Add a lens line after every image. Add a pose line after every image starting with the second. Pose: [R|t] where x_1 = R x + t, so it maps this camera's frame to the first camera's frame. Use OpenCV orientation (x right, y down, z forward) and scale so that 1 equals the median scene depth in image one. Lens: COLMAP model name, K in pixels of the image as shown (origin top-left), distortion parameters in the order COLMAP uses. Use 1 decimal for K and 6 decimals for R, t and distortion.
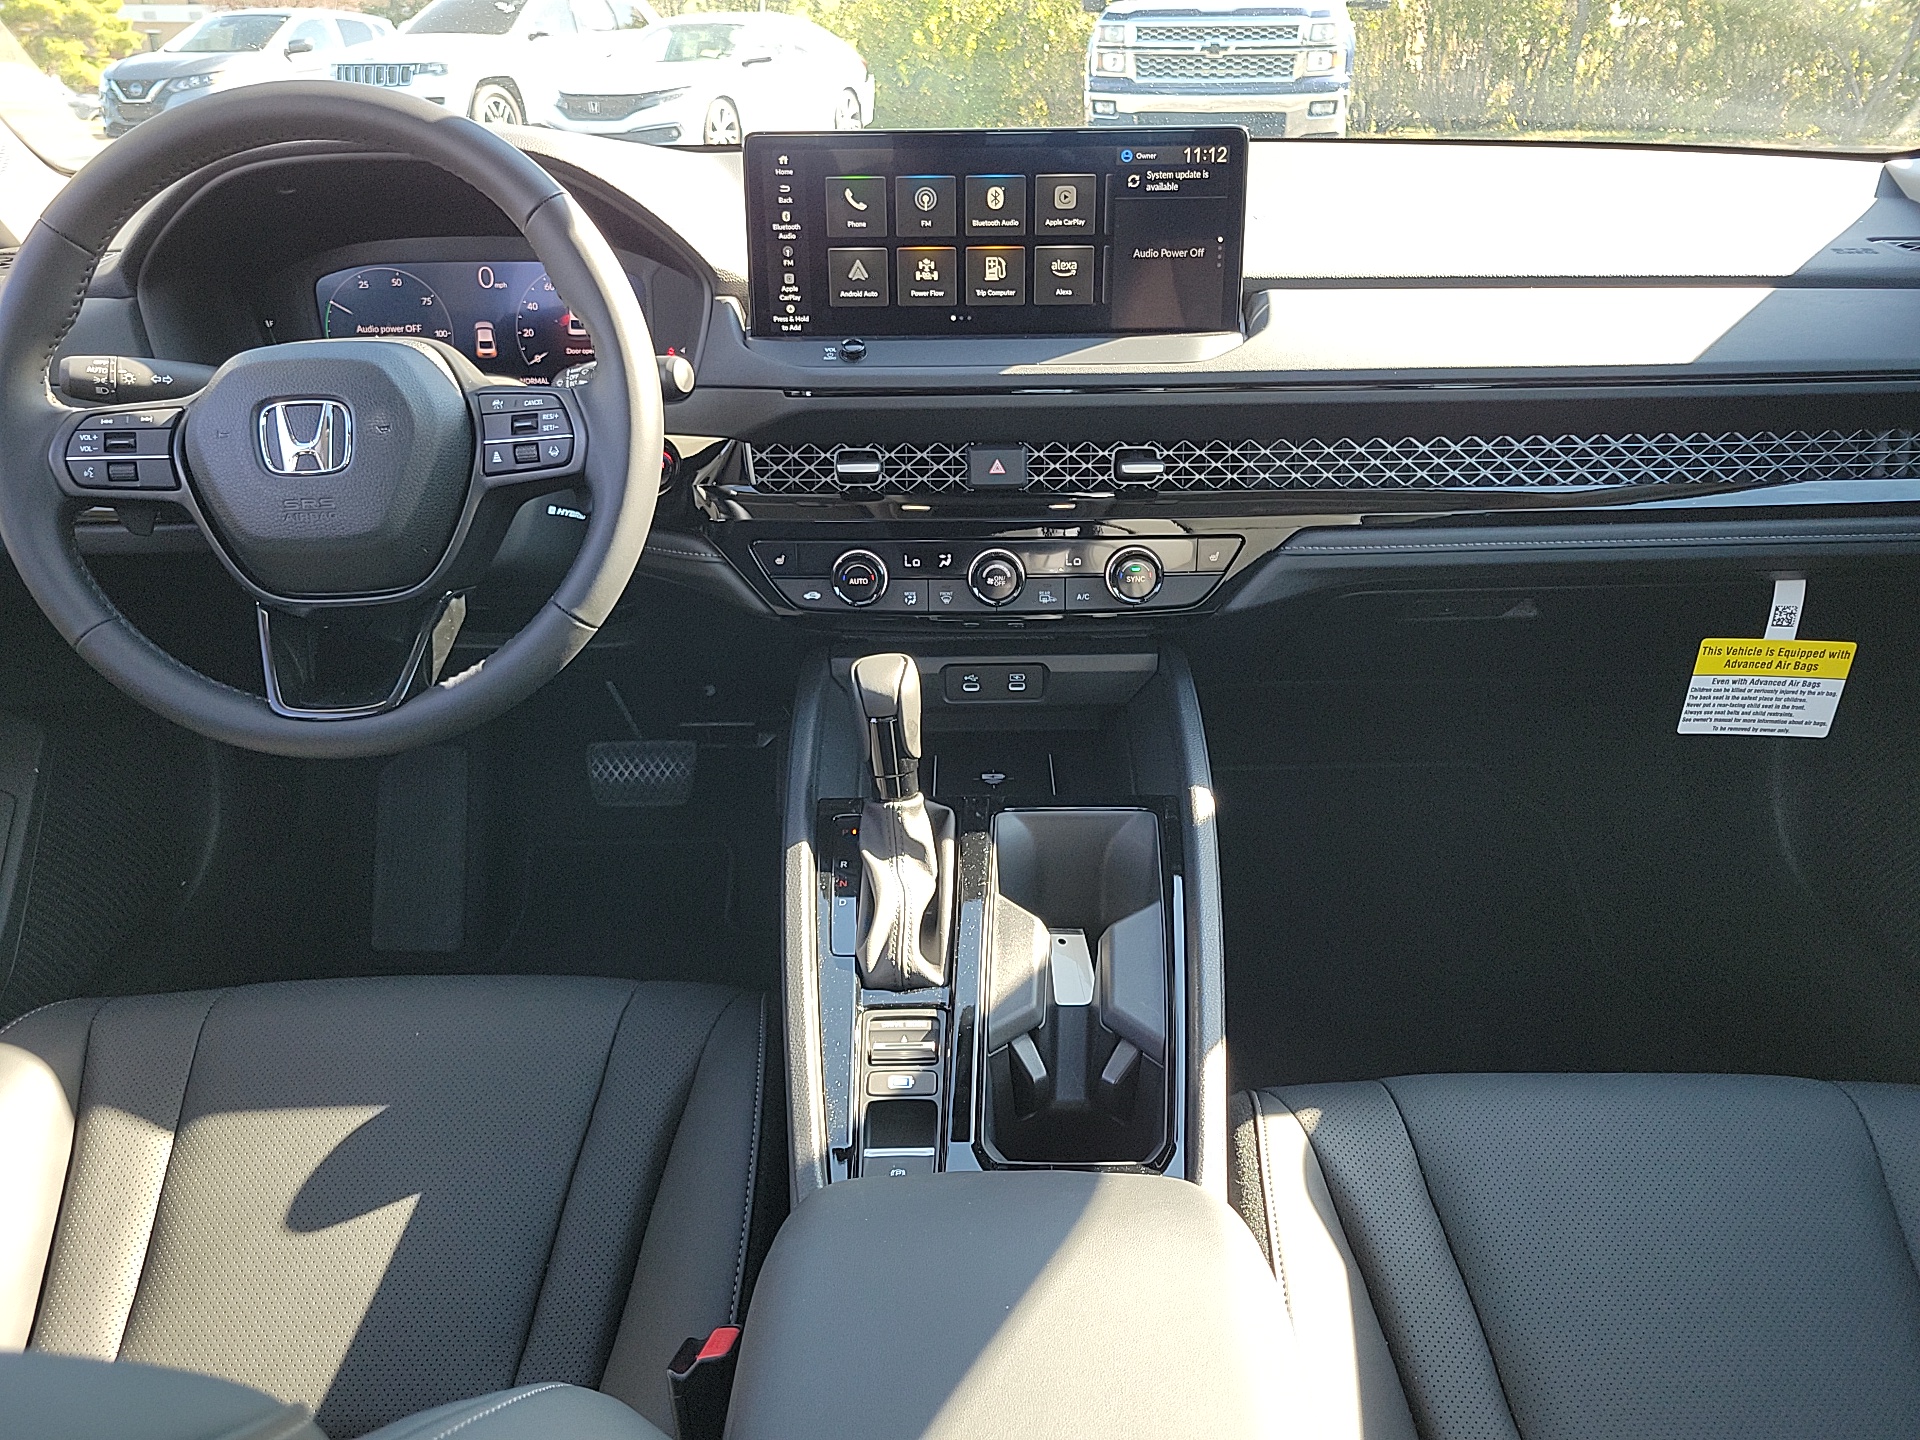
lens RADIAL K [[1478.5, 0, 977.6], [0, 1478.5, 734.1], [0, 0, 1]] dist [0.034618, -0.026172]
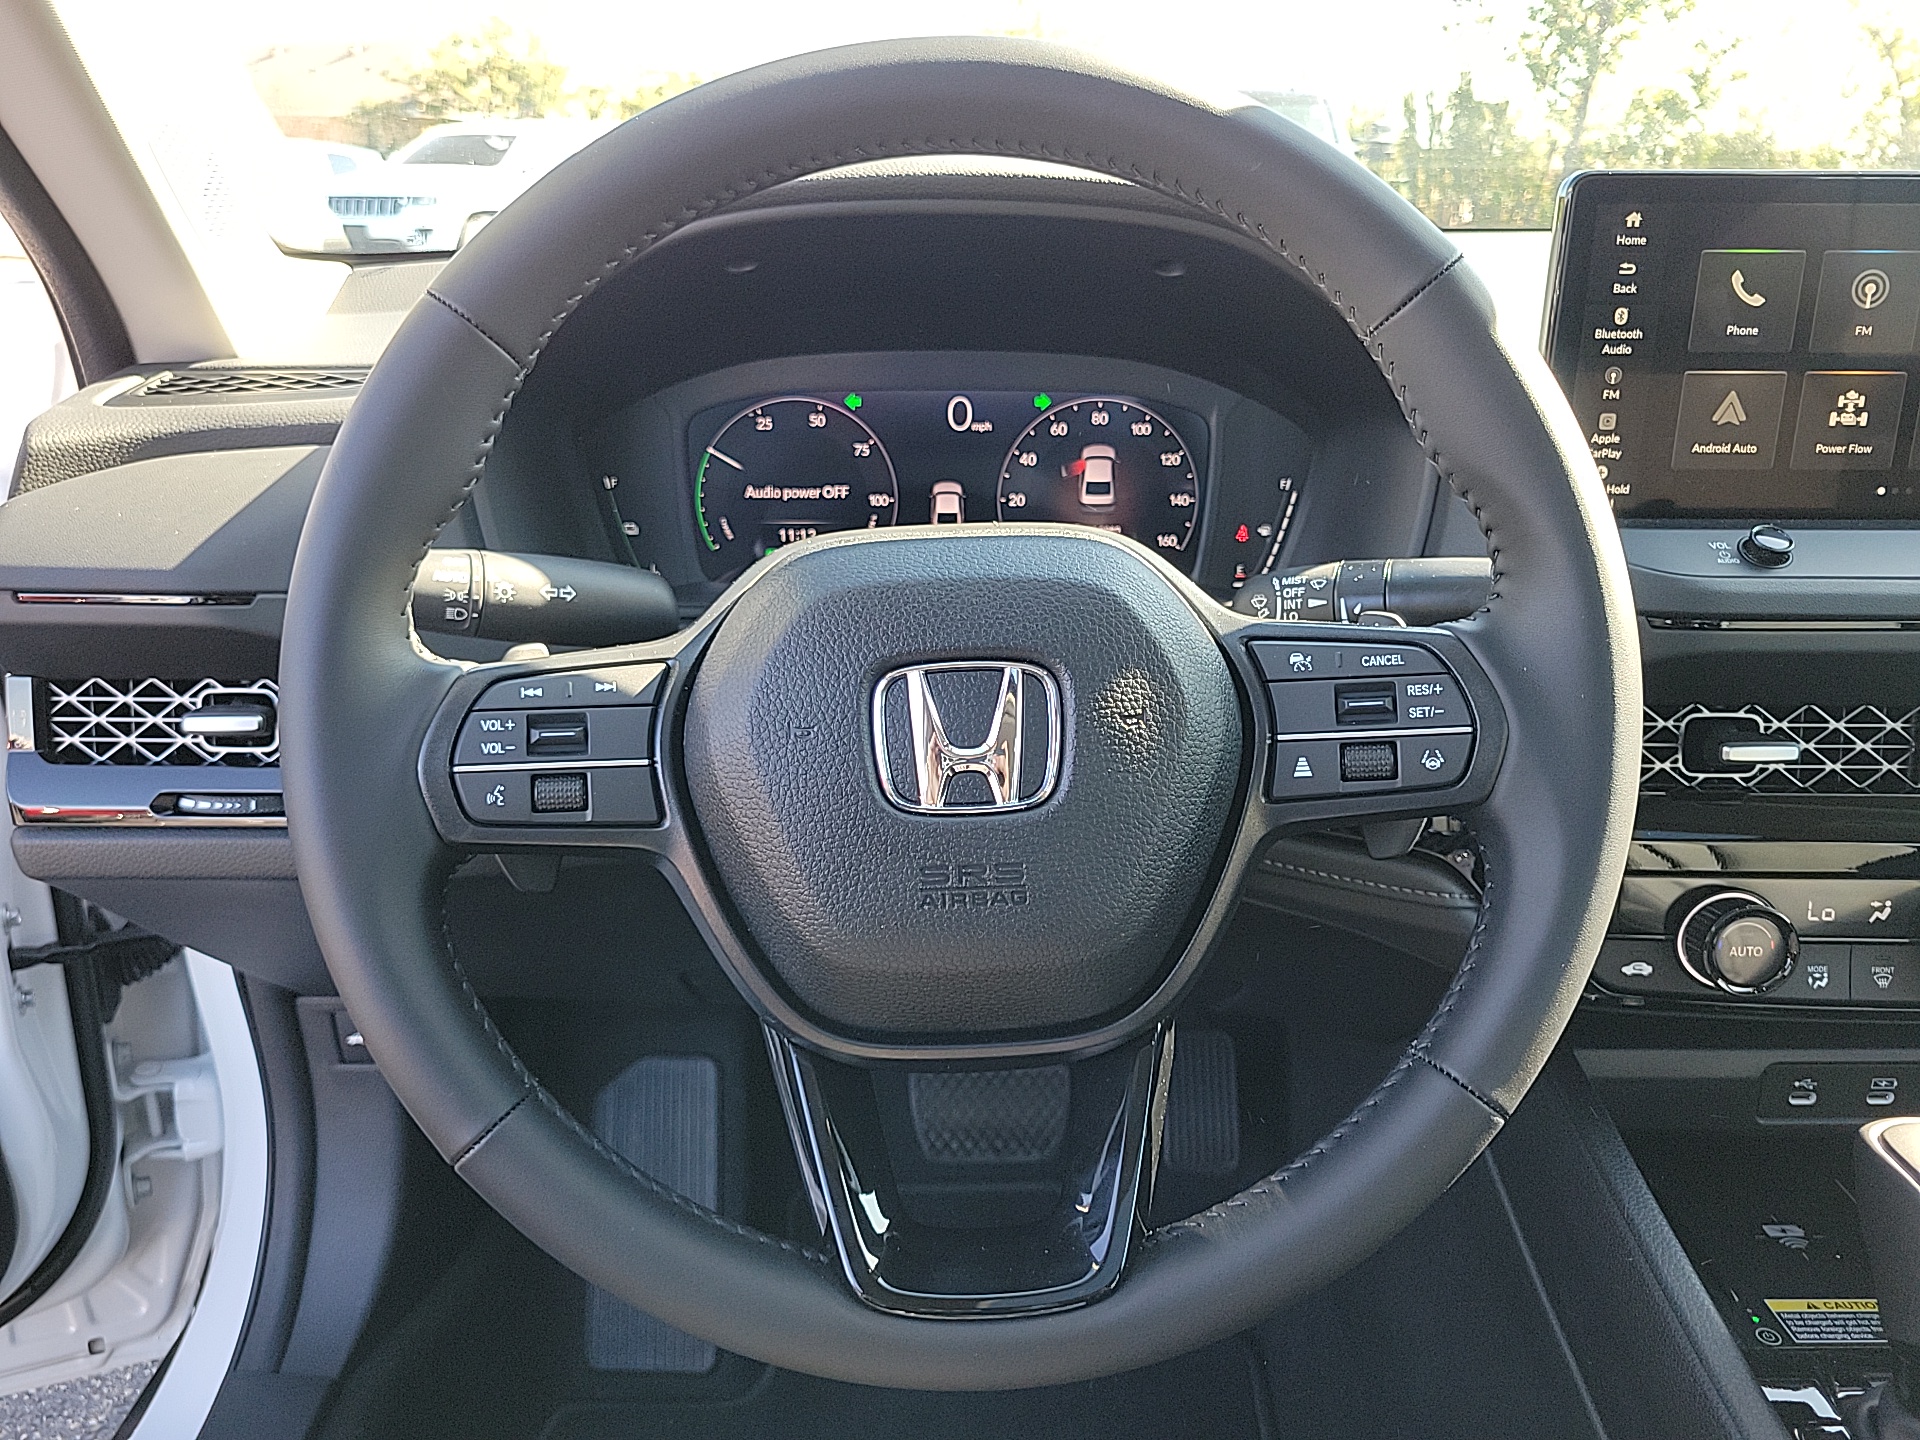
lens RADIAL K [[1478.5, 0, 925.8], [0, 1478.5, 721.9], [0, 0, 1]] dist [0.034618, -0.026172]
pose [[0.999856, 0.010746, 0.013109, -0.404635], [-0.009460, 0.995479, -0.094512, -0.135994], [-0.014065, 0.094375, 0.995437, 0.446168]]
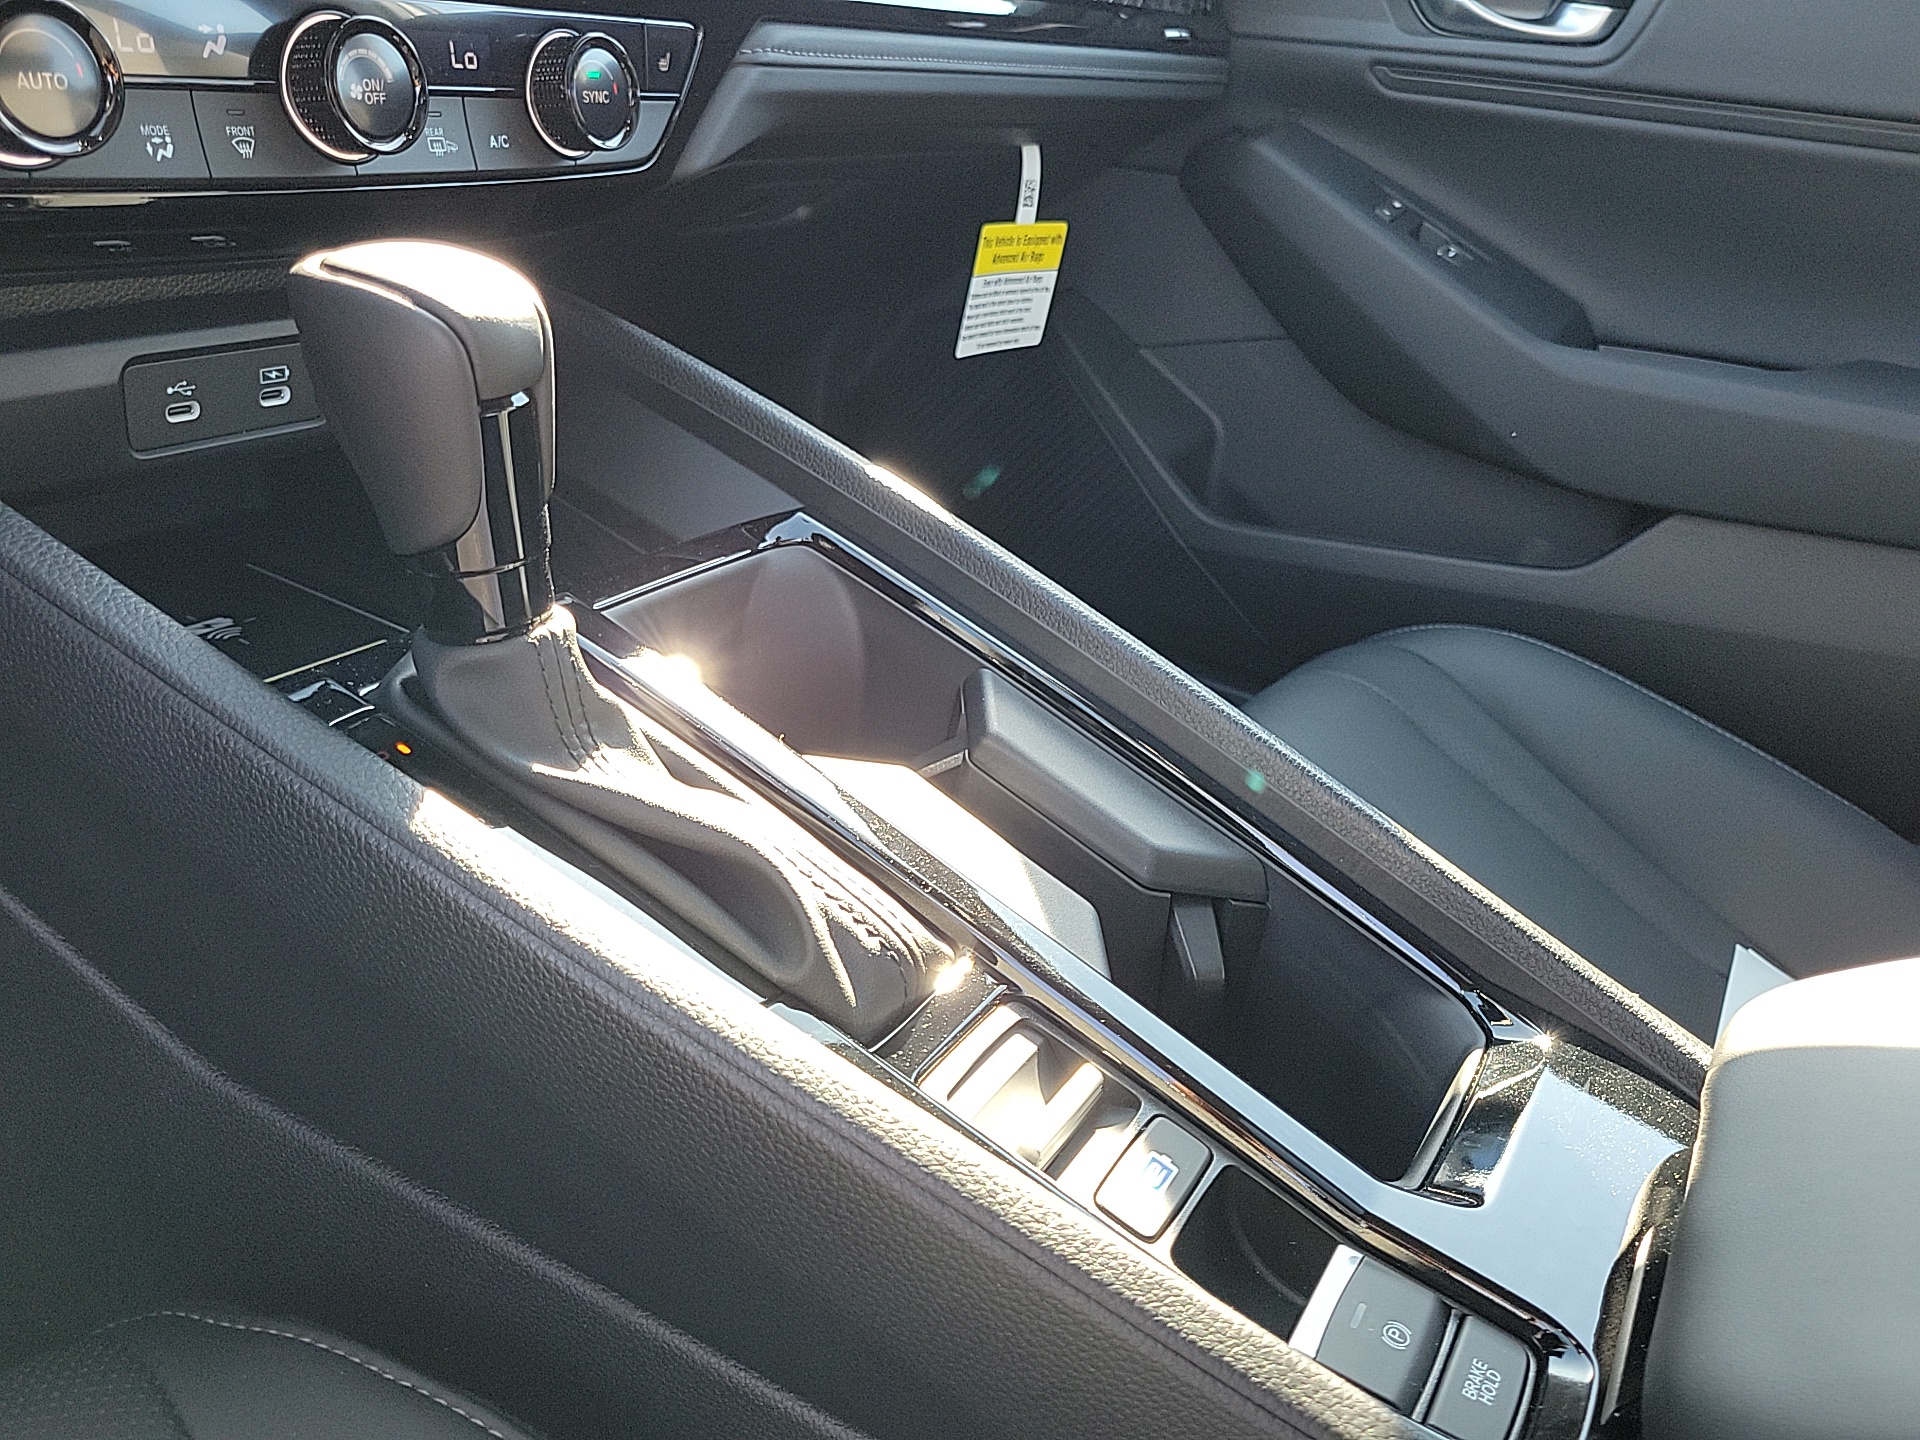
lens RADIAL K [[1589.0, 0, 969.5], [0, 1589.0, 713.2], [0, 0, 1]] dist [0.020066, -0.000592]
pose [[0.470833, -0.292808, 0.832214, -0.334270], [0.227006, 0.951762, 0.206439, 0.007440], [-0.852516, 0.091719, 0.514590, 0.656286]]
